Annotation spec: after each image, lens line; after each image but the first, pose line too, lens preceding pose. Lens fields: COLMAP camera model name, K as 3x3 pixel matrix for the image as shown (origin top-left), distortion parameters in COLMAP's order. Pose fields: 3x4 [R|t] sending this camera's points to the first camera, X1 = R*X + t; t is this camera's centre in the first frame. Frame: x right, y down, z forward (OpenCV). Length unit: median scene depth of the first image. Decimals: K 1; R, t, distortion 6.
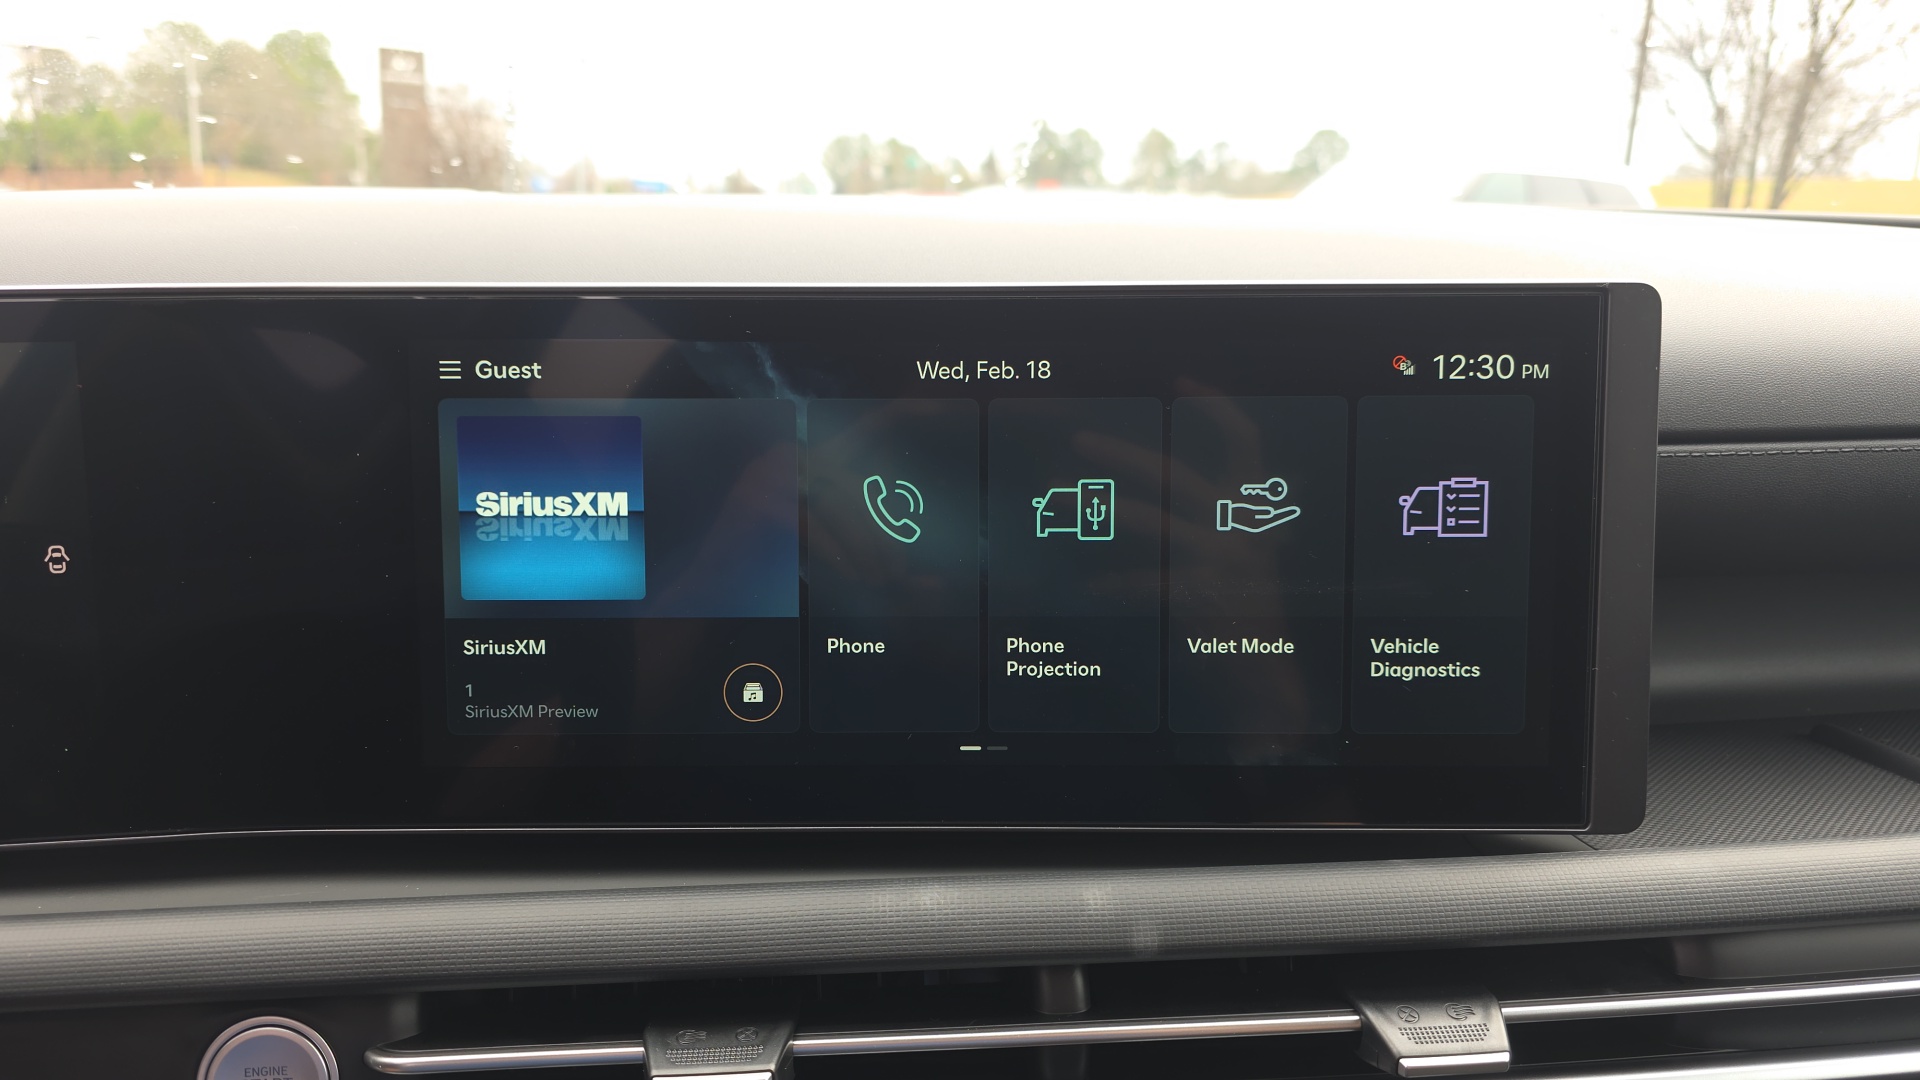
lens RADIAL K [[1284.8, 0, 961.3], [0, 1284.8, 546.5], [0, 0, 1]] dist [0.050377, -0.063214]
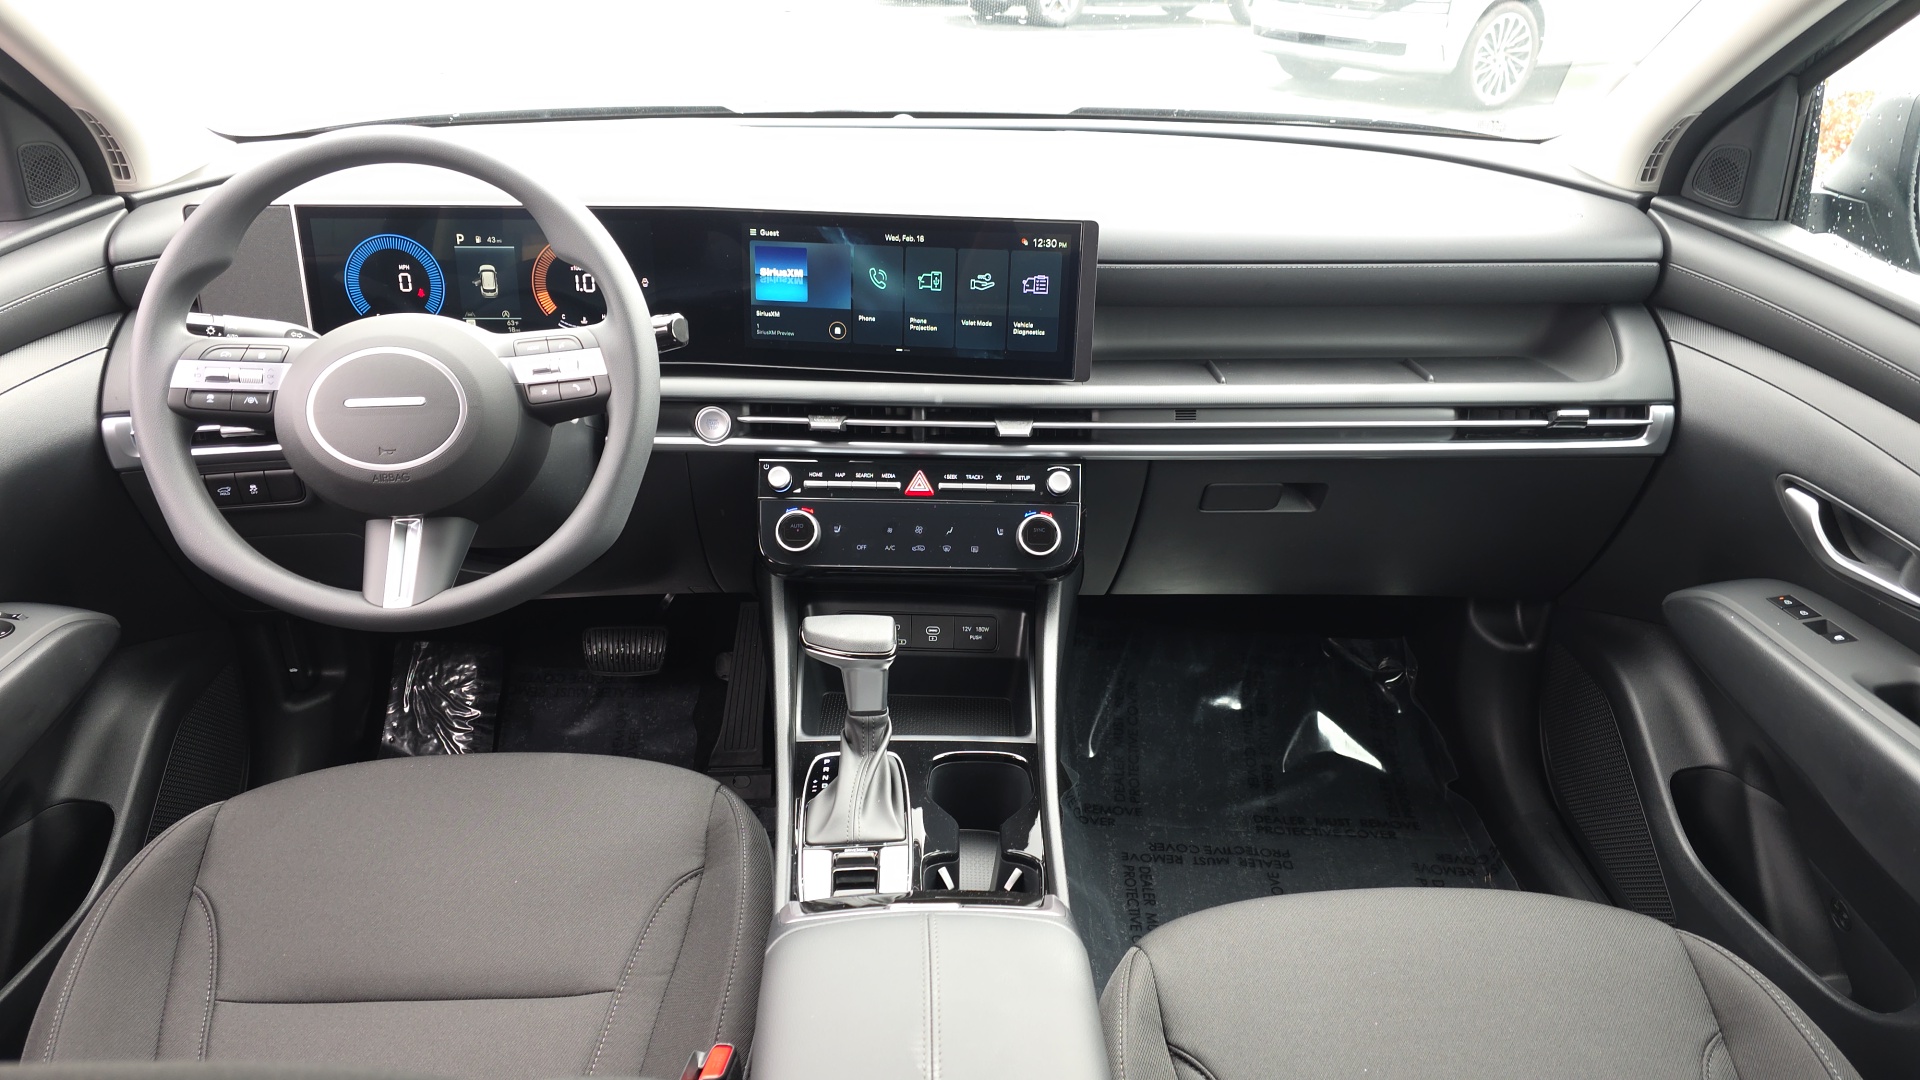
lens RADIAL K [[1256.2, 0, 970.8], [0, 1256.2, 537.1], [0, 0, 1]] dist [0.069177, -0.068344]
pose [[0.995755, 0.055202, -0.073648, 0.485273], [-0.037440, 0.973919, 0.223785, -0.119647], [0.084080, -0.220078, 0.971852, -2.439100]]
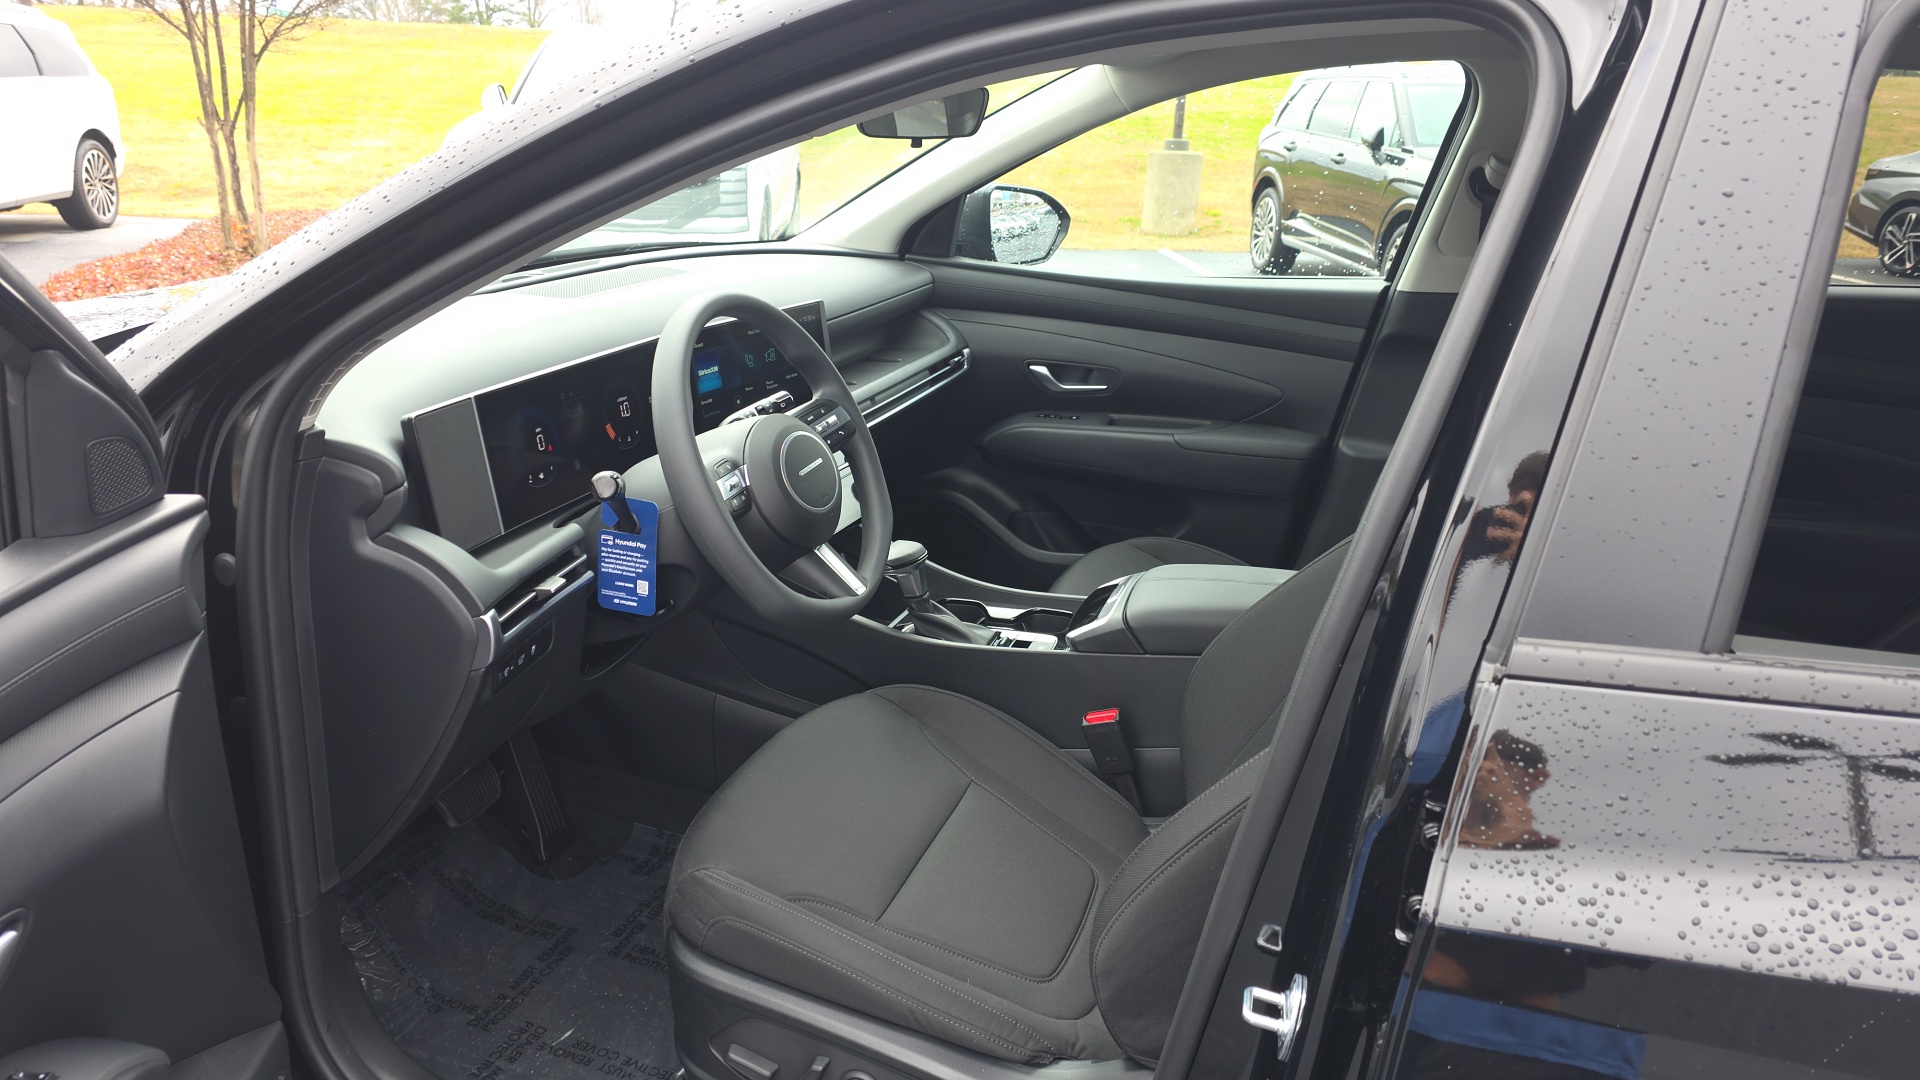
lens RADIAL K [[1284.8, 0, 961.3], [0, 1284.8, 546.5], [0, 0, 1]] dist [0.050377, -0.063214]
pose [[0.445763, -0.284858, 0.848617, -4.278603], [0.166983, 0.957837, 0.233807, -0.381101], [-0.879439, 0.037482, 0.474534, -2.175433]]
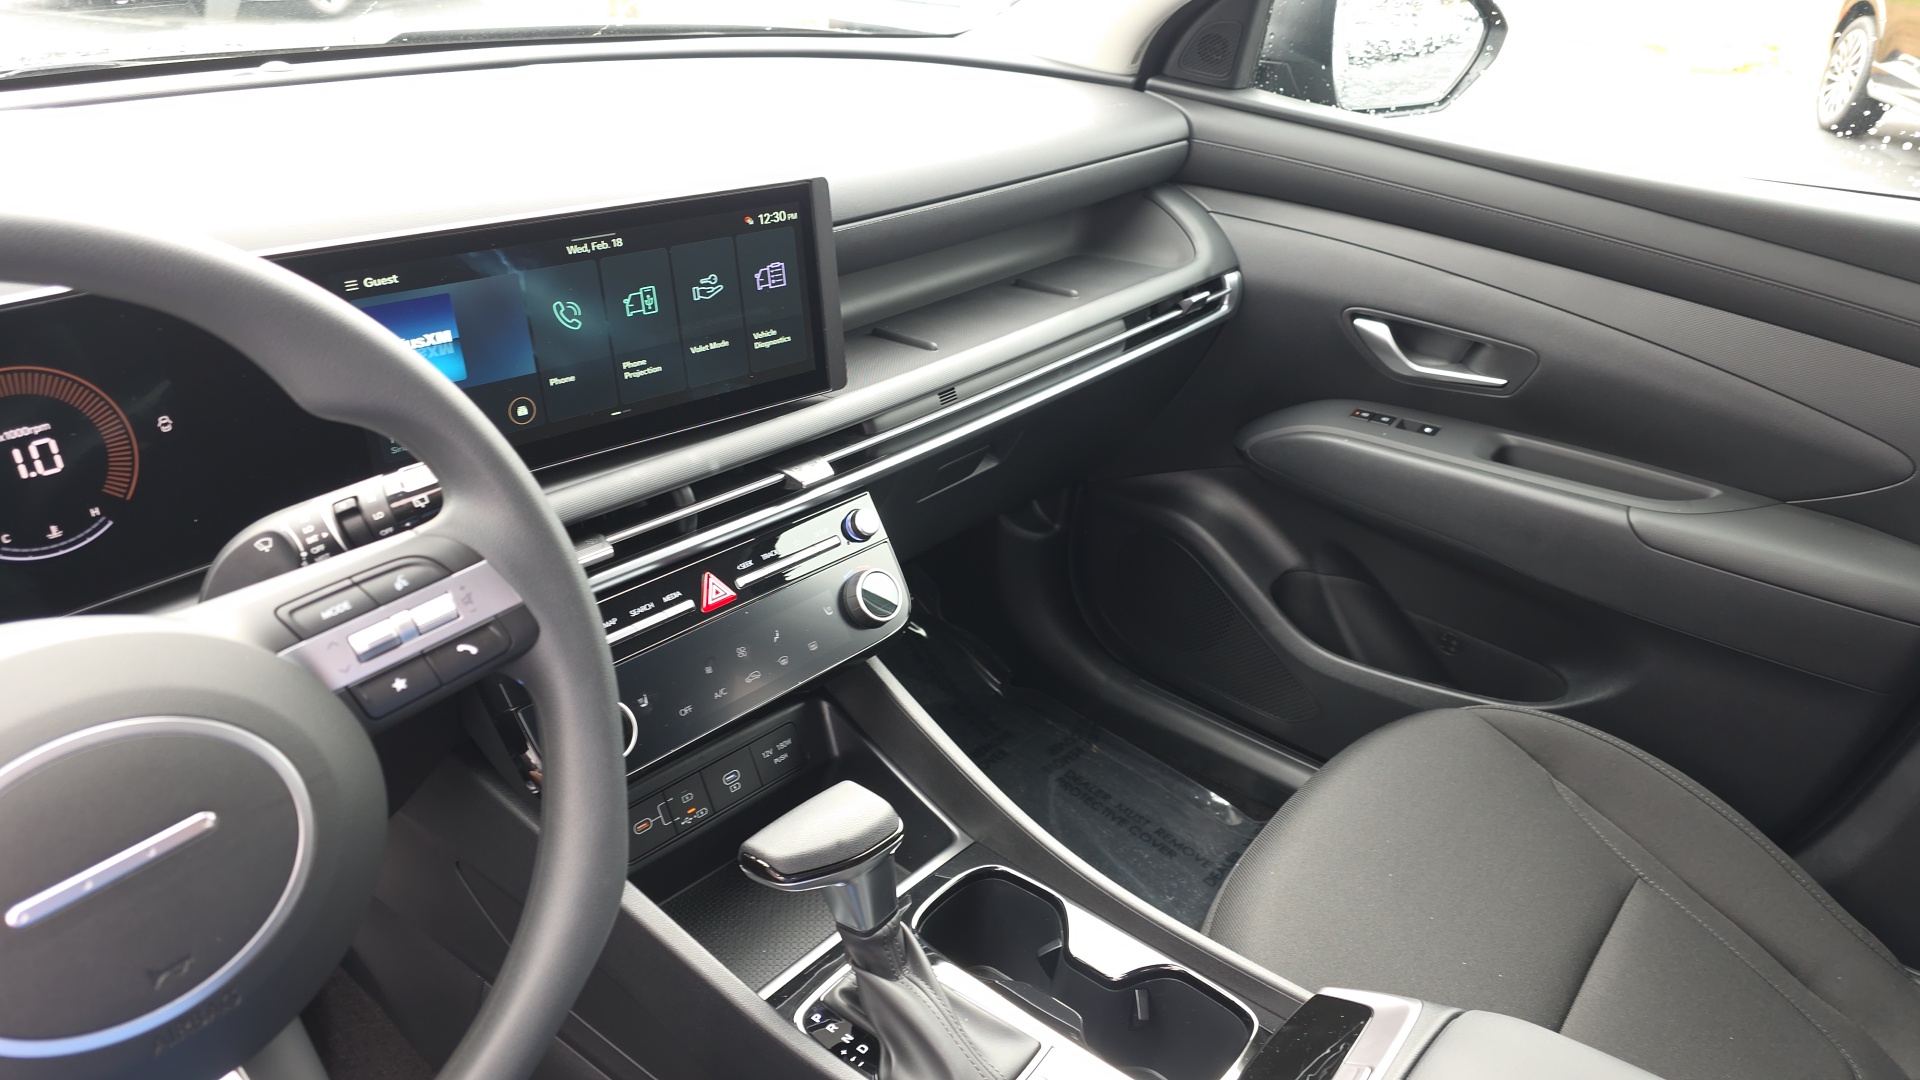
lens RADIAL K [[1284.8, 0, 961.3], [0, 1284.8, 546.5], [0, 0, 1]] dist [0.050377, -0.063214]
pose [[0.719499, -0.293167, 0.629583, -1.087338], [0.101406, 0.941167, 0.322368, -0.304338], [-0.687050, -0.168100, 0.706898, -1.110449]]
